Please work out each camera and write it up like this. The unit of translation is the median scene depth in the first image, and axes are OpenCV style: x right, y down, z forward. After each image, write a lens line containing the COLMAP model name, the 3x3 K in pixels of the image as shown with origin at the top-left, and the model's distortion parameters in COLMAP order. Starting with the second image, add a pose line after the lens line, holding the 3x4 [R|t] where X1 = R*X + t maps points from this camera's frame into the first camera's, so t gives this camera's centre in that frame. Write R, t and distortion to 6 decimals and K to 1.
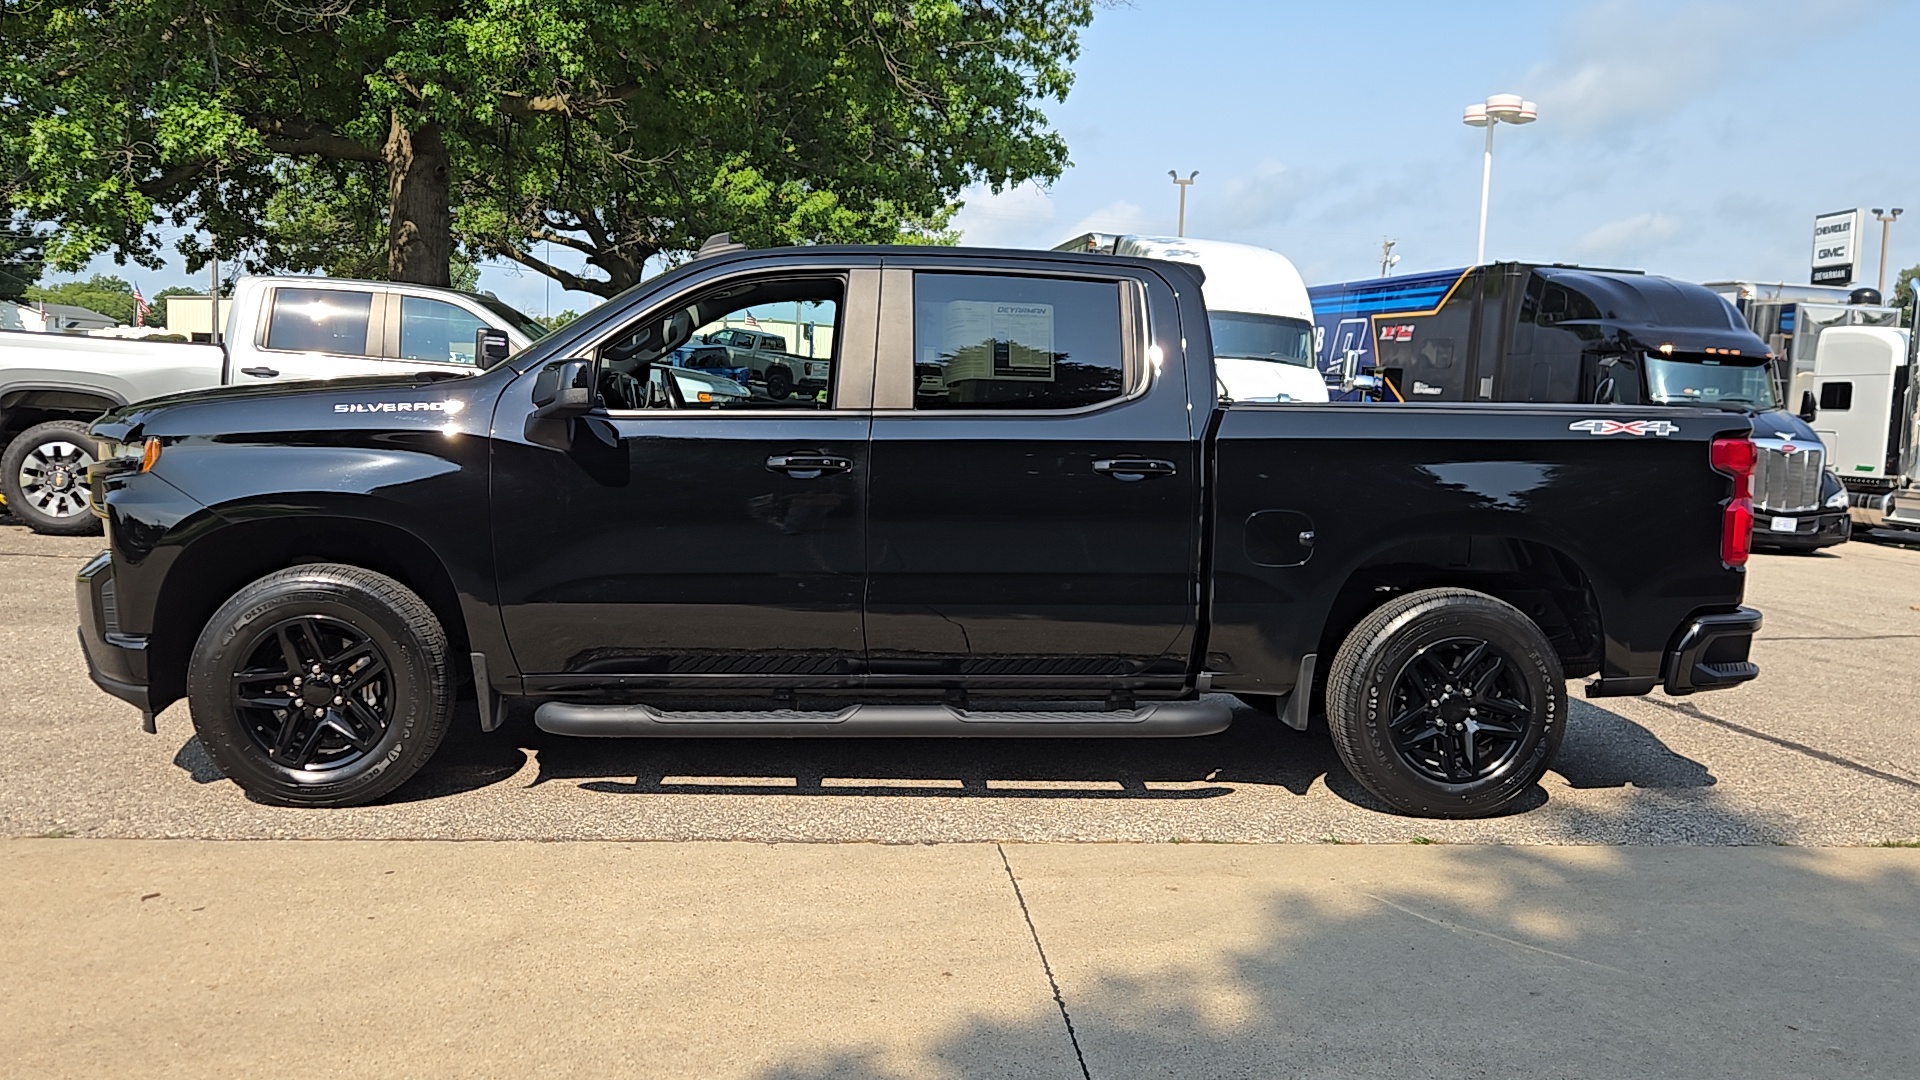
lens RADIAL K [[1586.8, 0, 951.7], [0, 1586.8, 542.9], [0, 0, 1]] dist [0.029636, 0.000441]
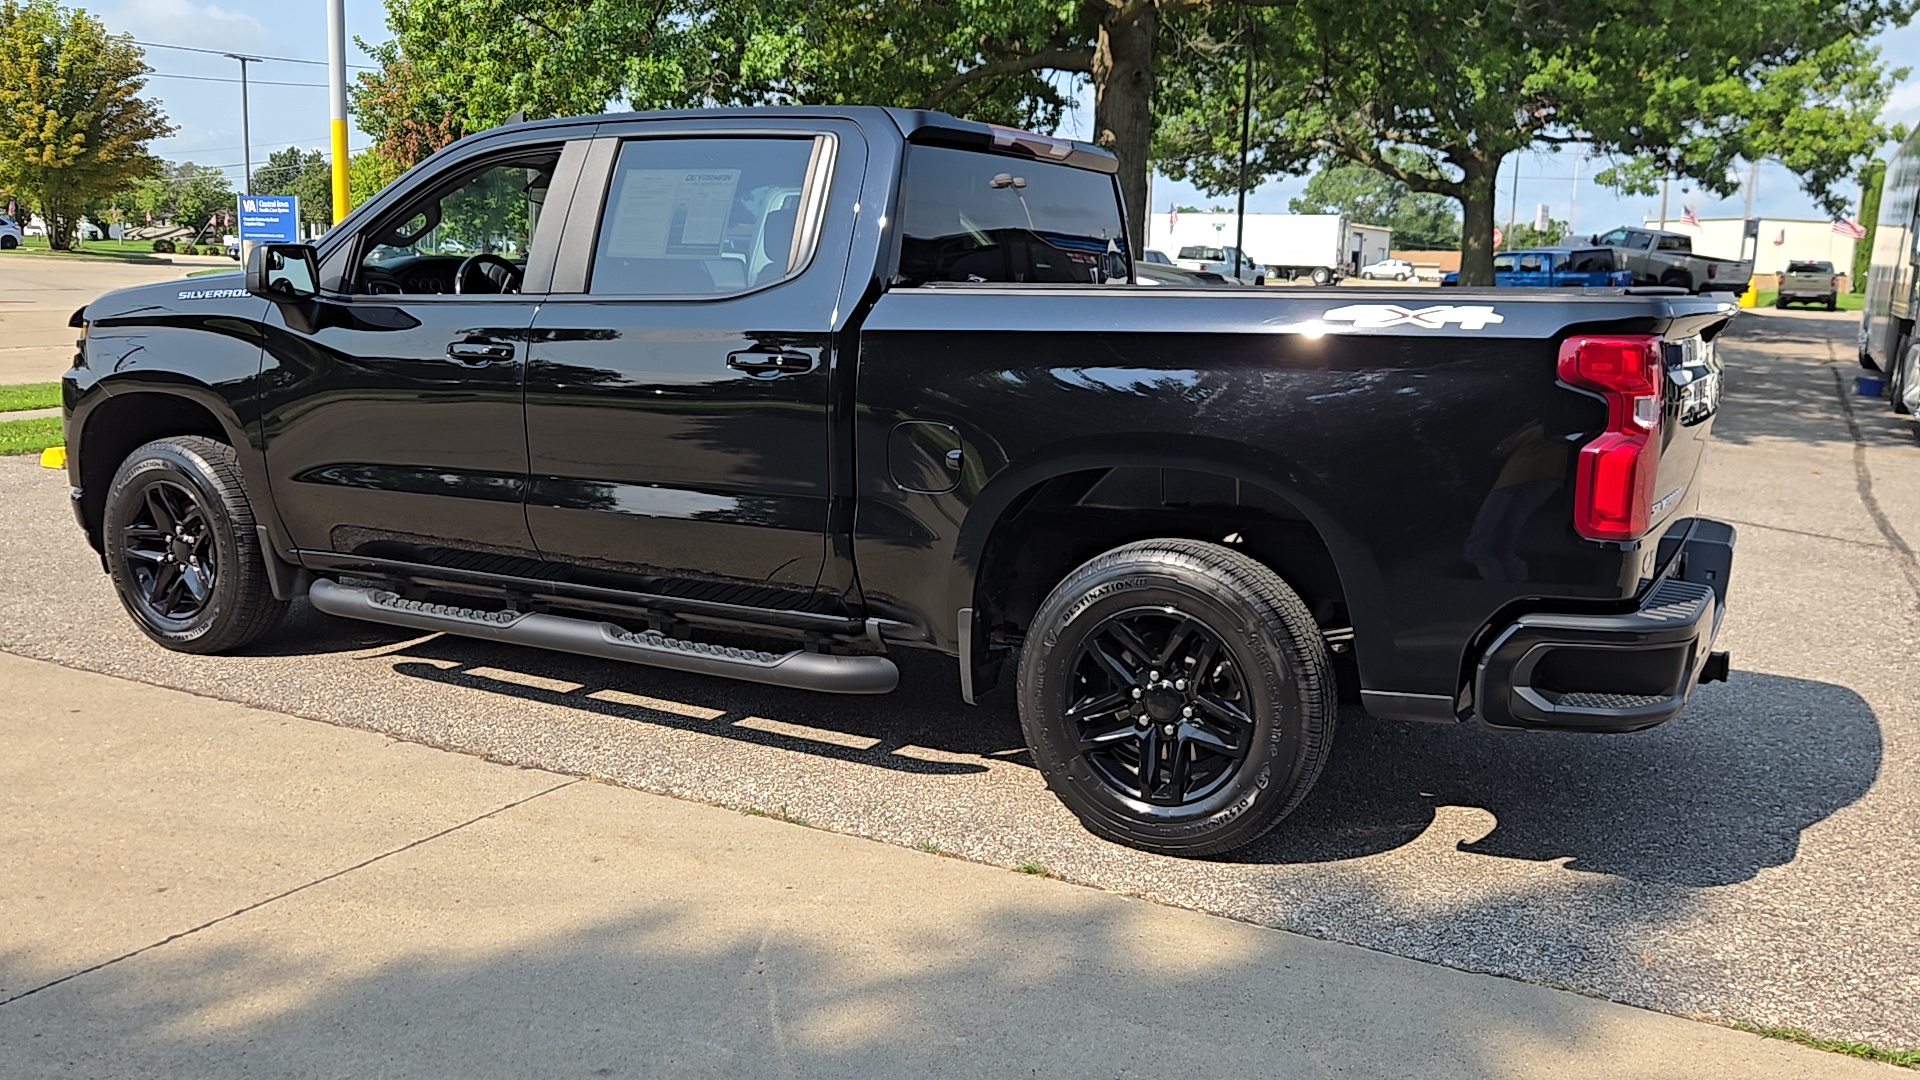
lens RADIAL K [[1606.4, 0, 955.9], [0, 1606.4, 534.0], [0, 0, 1]] dist [0.012413, -0.010079]
pose [[0.828949, 0.076309, -0.554095, 0.611965], [-0.049622, 0.996777, 0.063038, -0.014416], [0.557119, -0.024760, 0.830063, 0.323664]]
